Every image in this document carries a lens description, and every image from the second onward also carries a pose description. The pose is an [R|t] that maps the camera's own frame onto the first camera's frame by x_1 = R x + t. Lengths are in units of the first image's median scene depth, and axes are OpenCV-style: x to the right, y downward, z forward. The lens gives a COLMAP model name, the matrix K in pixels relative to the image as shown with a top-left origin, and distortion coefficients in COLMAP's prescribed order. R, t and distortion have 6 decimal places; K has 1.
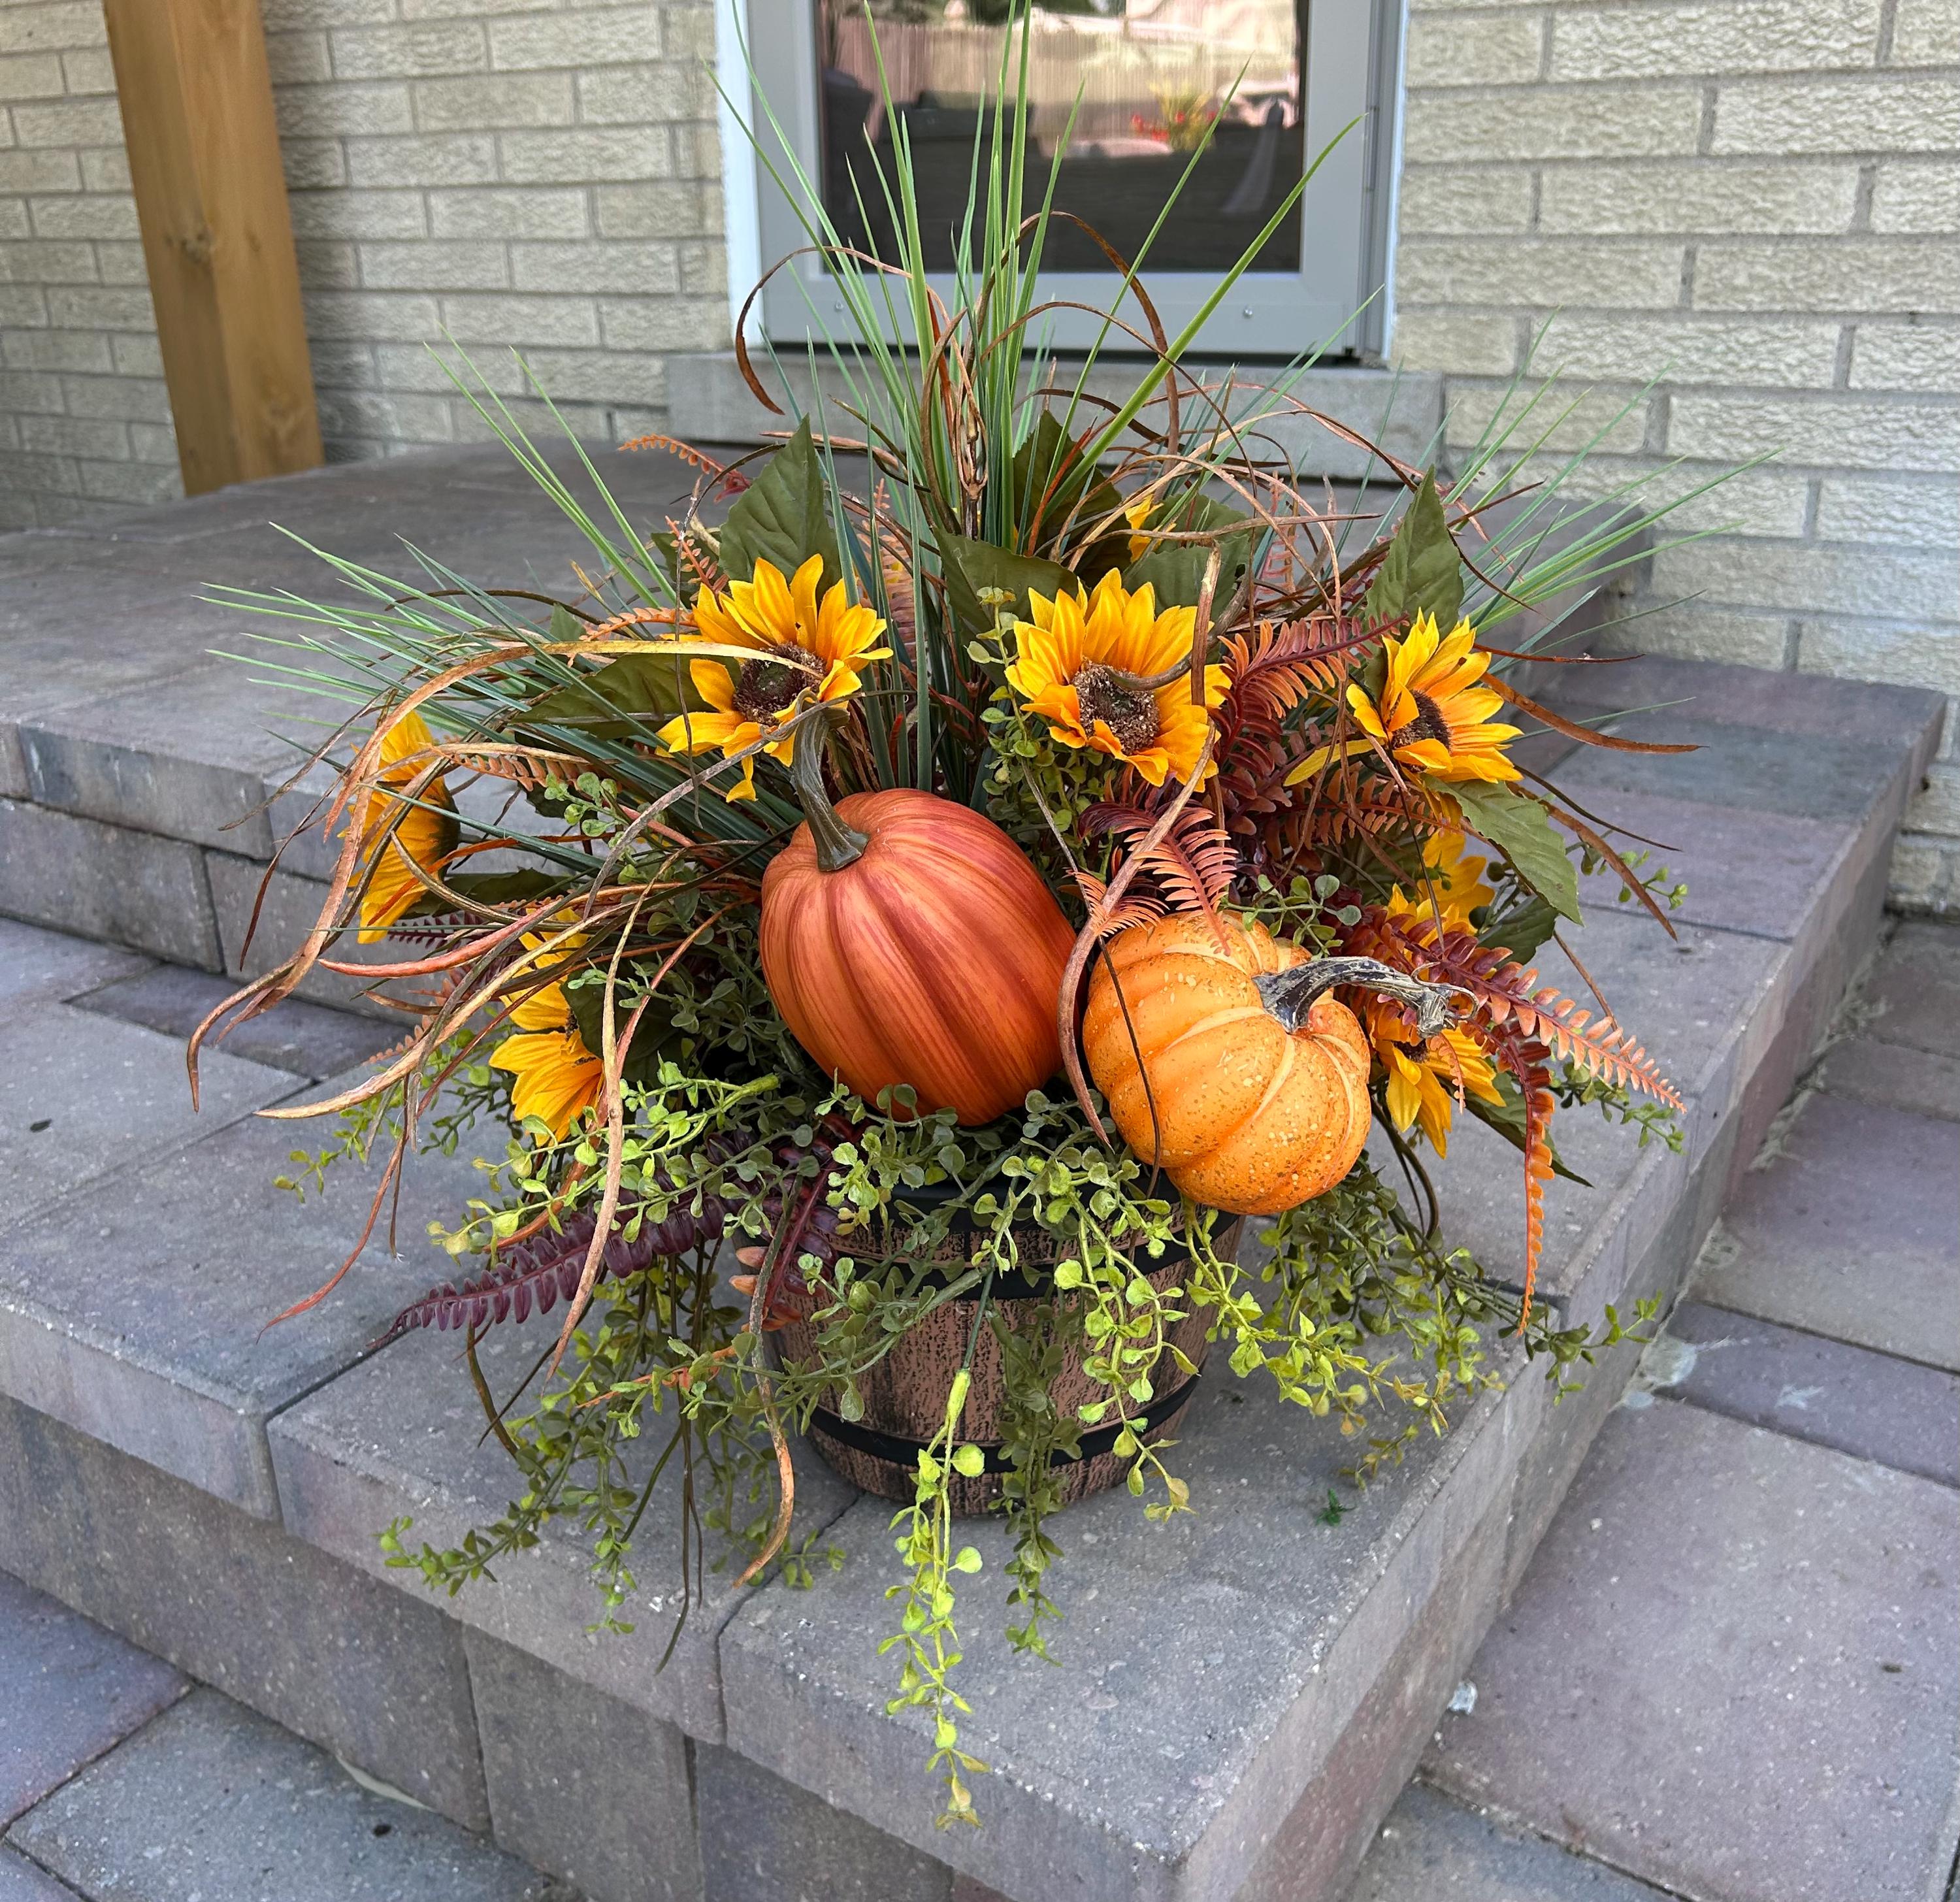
lens RADIAL K [[1943.7, 0, 975.8], [0, 1943.7, 987.0], [0, 0, 1]] dist [0.024999, -0.025538]
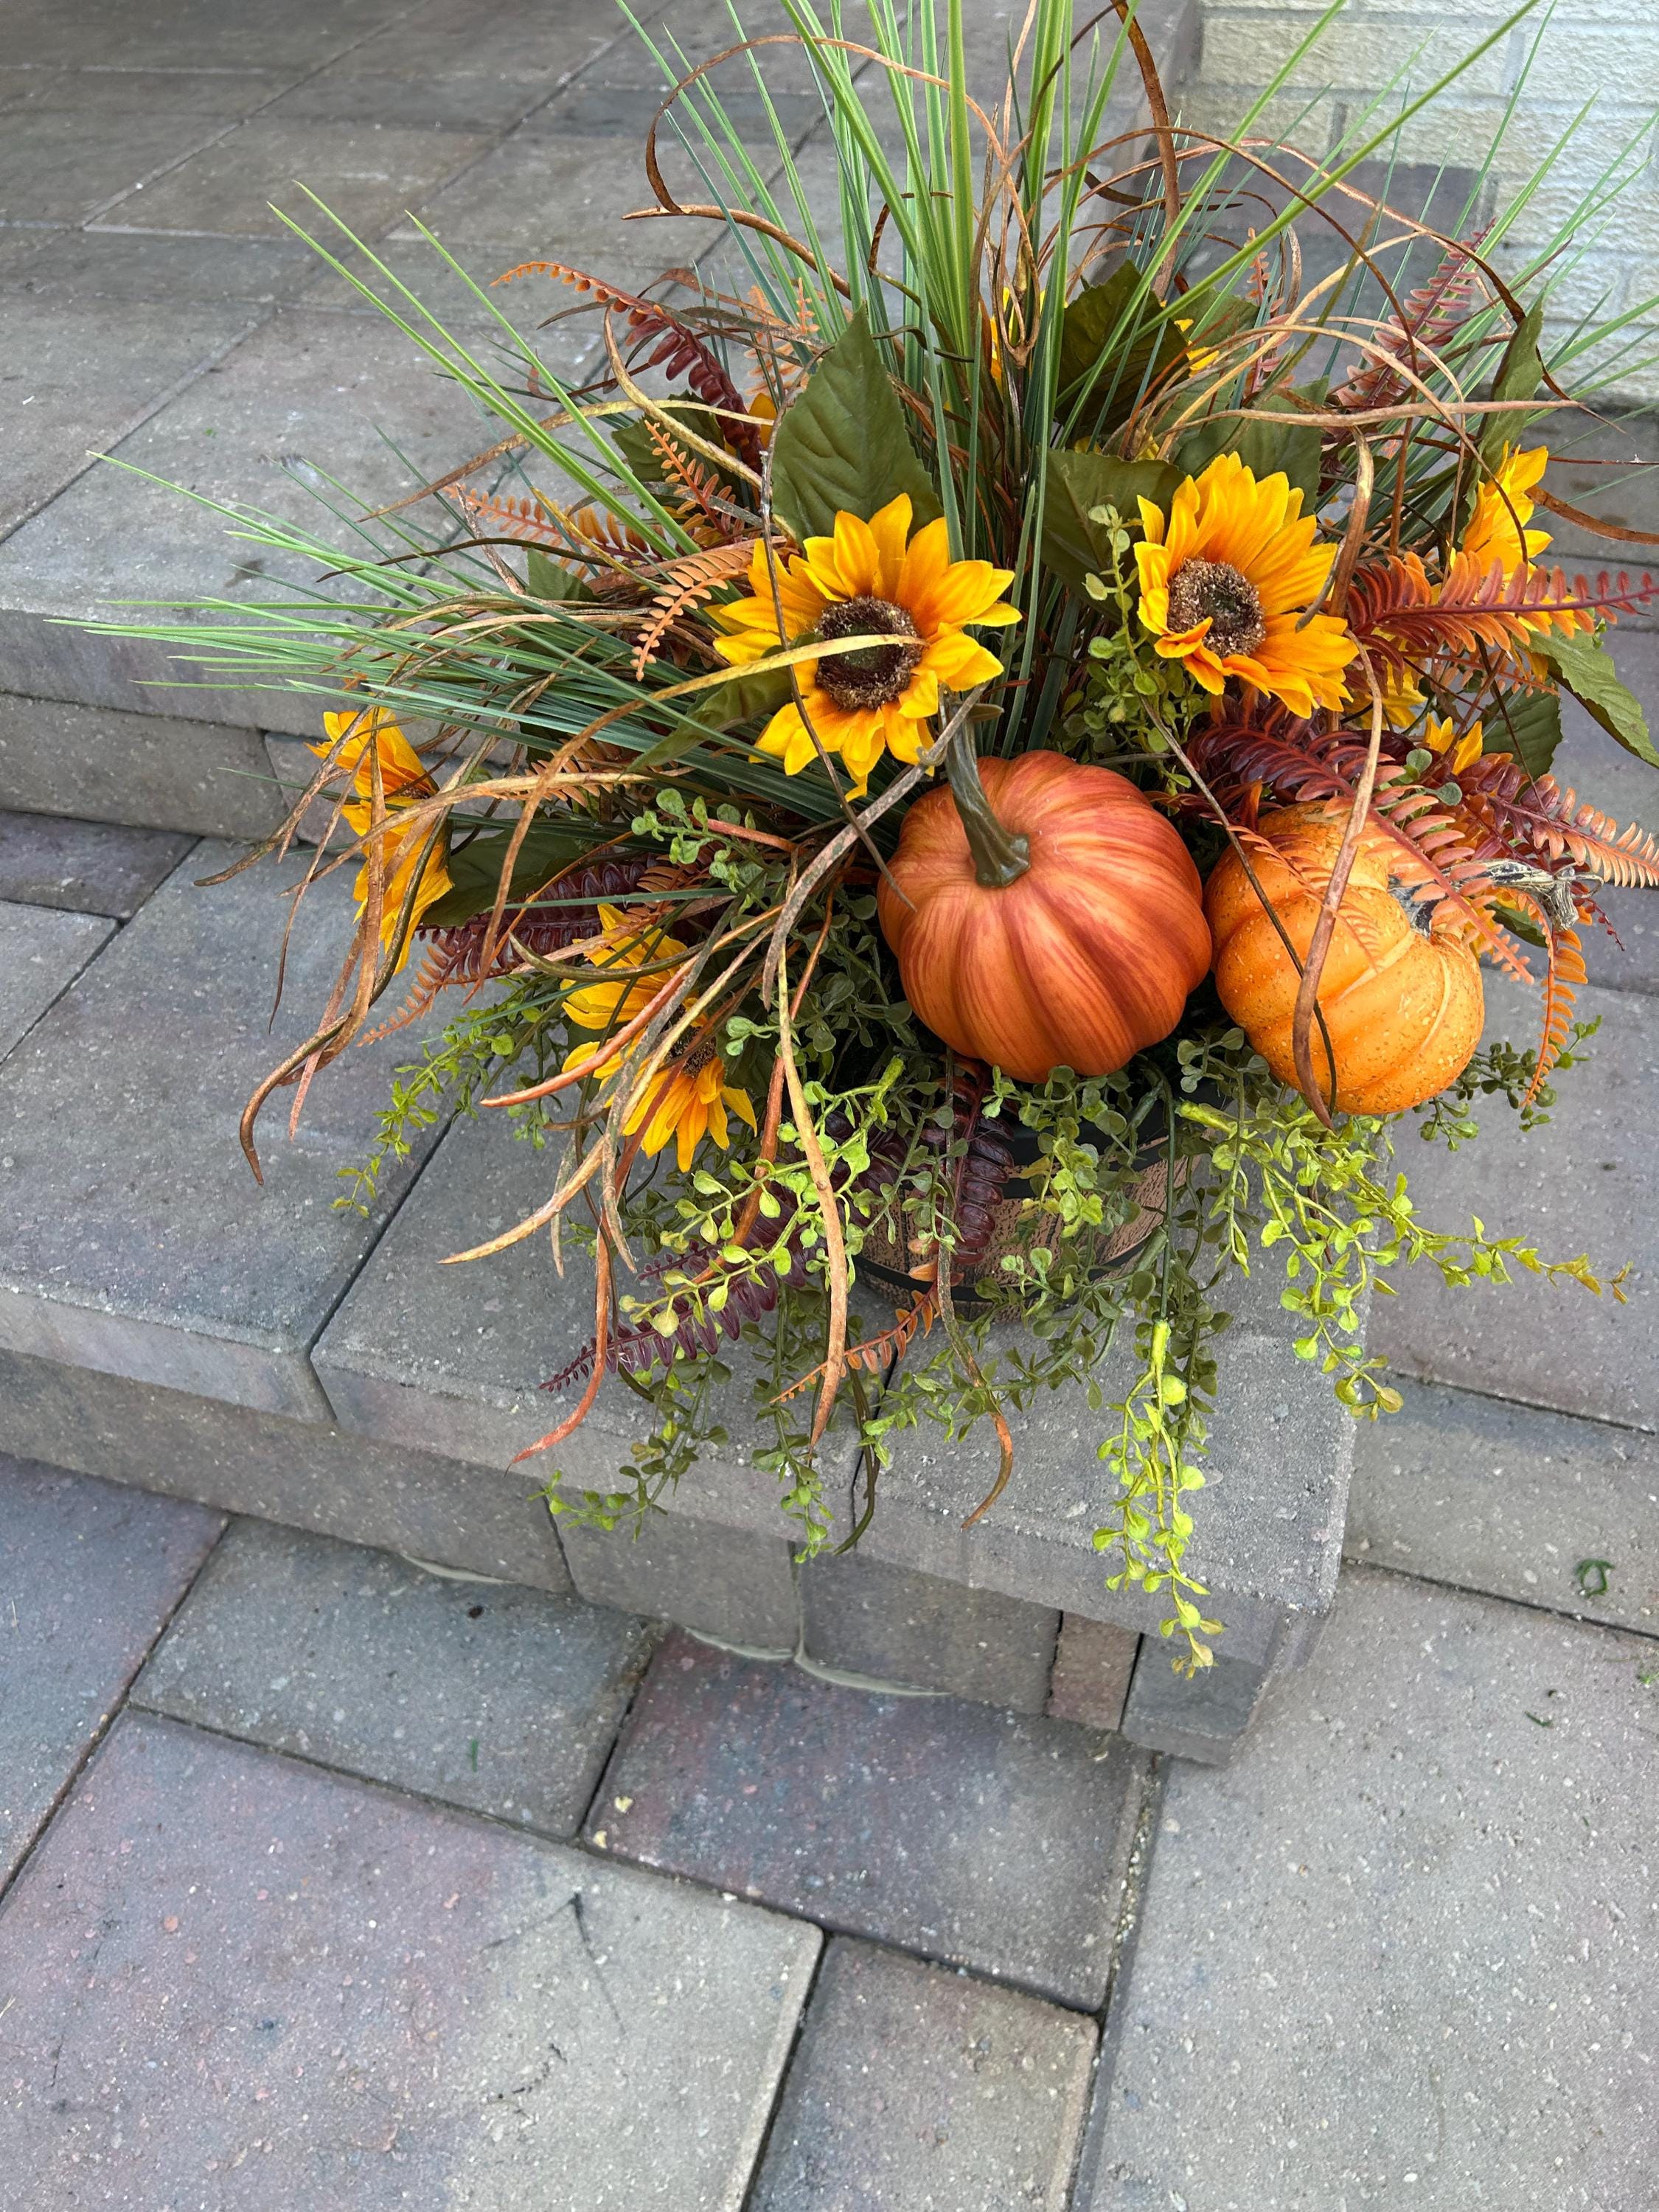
lens RADIAL K [[1645.4, 0, 832.7], [0, 1645.4, 1104.6], [0, 0, 1]] dist [0.024249, -0.026060]
pose [[0.961621, -0.210900, 0.175518, -0.191990], [0.125396, 0.906771, 0.402544, -0.179868], [-0.244051, -0.365085, 0.898416, 0.176000]]
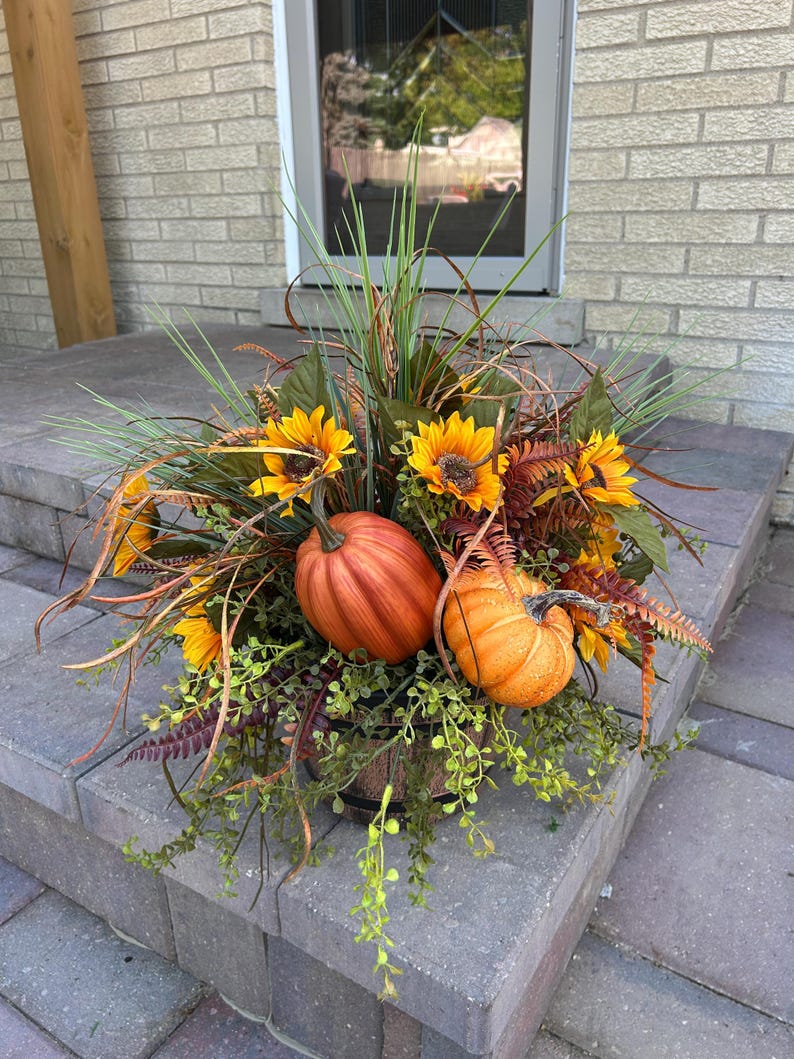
lens RADIAL K [[787.8, 0, 398.5], [0, 787.8, 528.8], [0, 0, 1]] dist [0.024249, -0.026060]
pose [[0.999904, -0.002062, 0.013699, -0.004624], [0.002200, 0.999947, -0.010104, -0.048289], [-0.013678, 0.010133, 0.999855, 0.072819]]
